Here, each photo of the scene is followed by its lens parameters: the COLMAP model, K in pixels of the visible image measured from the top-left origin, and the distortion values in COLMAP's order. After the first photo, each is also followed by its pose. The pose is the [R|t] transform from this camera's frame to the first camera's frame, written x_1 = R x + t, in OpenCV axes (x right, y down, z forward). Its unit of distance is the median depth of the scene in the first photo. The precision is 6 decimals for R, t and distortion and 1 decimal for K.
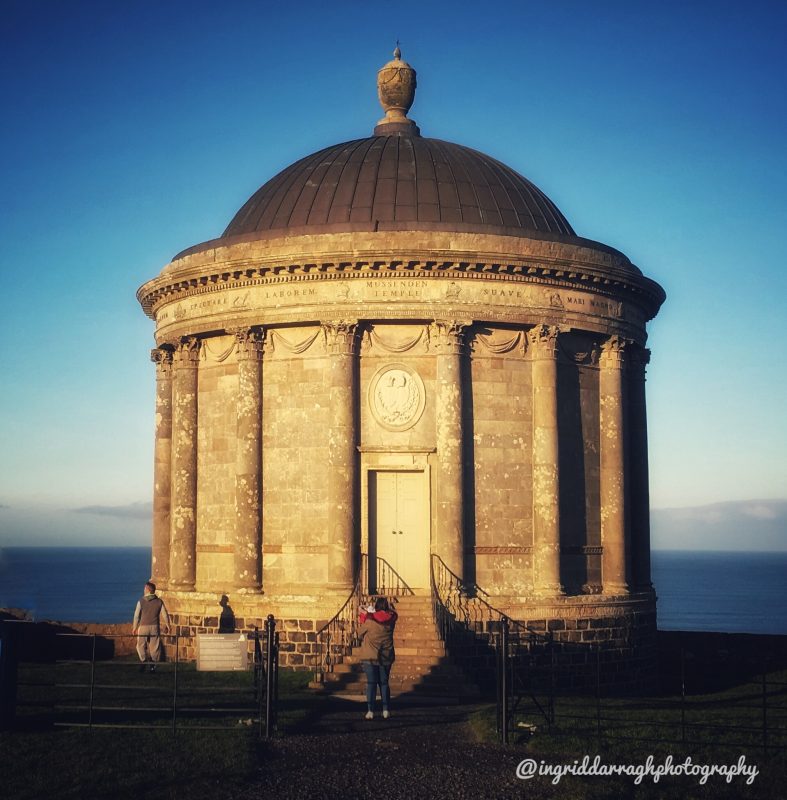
lens RADIAL K [[1354.8, 0, 329.2], [0, 1354.8, 398.4], [0, 0, 1]] dist [0.115601, 0.067355]
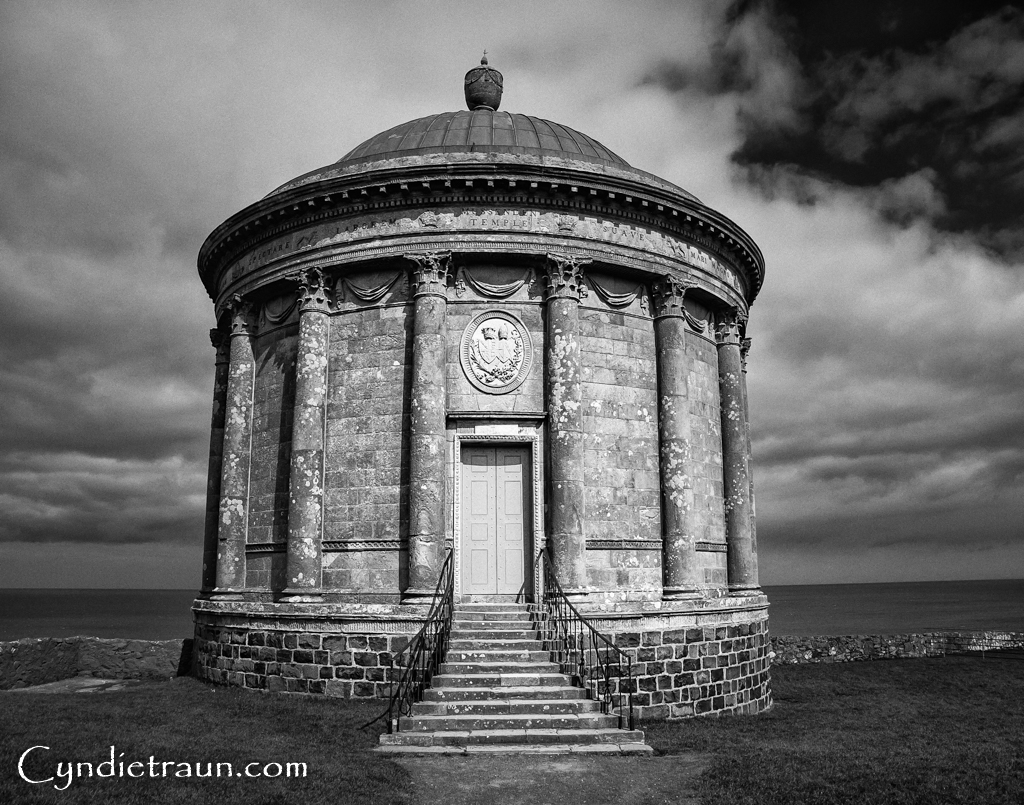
lens RADIAL K [[835.6, 0, 514.8], [0, 835.6, 419.1], [0, 0, 1]] dist [-0.155657, 0.119611]
pose [[0.991123, 0.015138, 0.132082, -0.003923], [-0.002553, 0.995480, -0.094935, 0.084151], [-0.132923, 0.093756, 0.986682, 0.516777]]
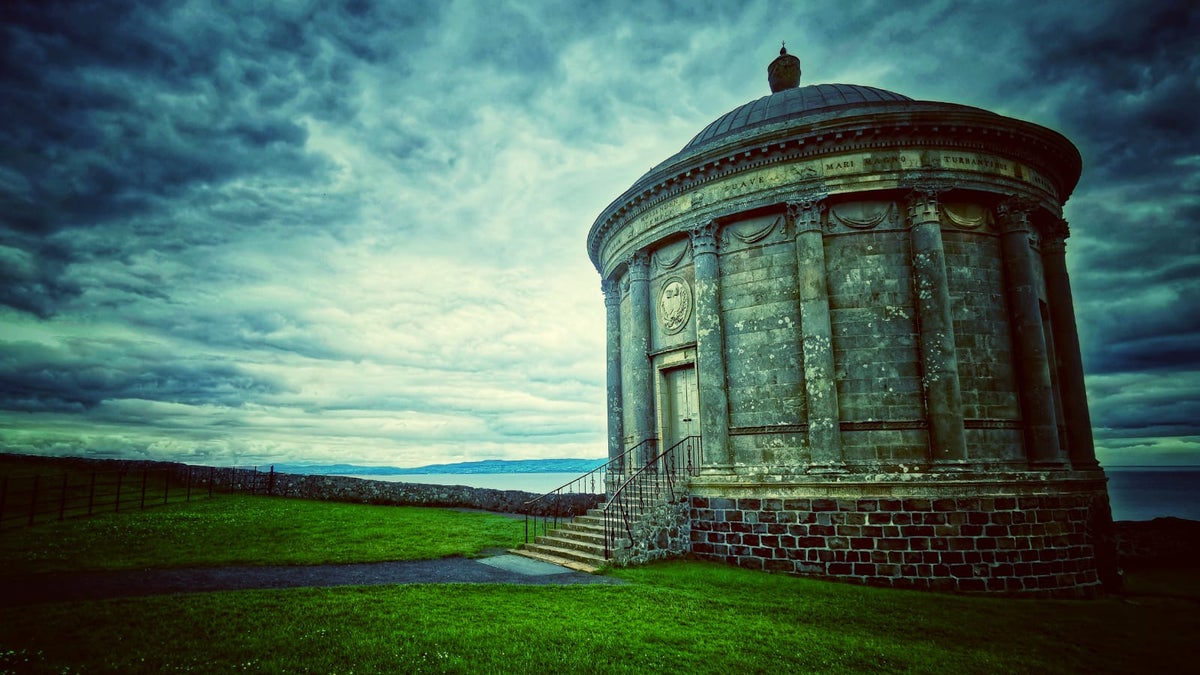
lens RADIAL K [[581.9, 0, 564.4], [0, 581.9, 379.3], [0, 0, 1]] dist [0.002975, 0.000558]
pose [[0.624446, -0.131947, -0.769842, 0.366037], [0.095805, 0.991124, -0.092163, 0.099226], [0.775170, -0.016204, 0.631545, 0.604499]]
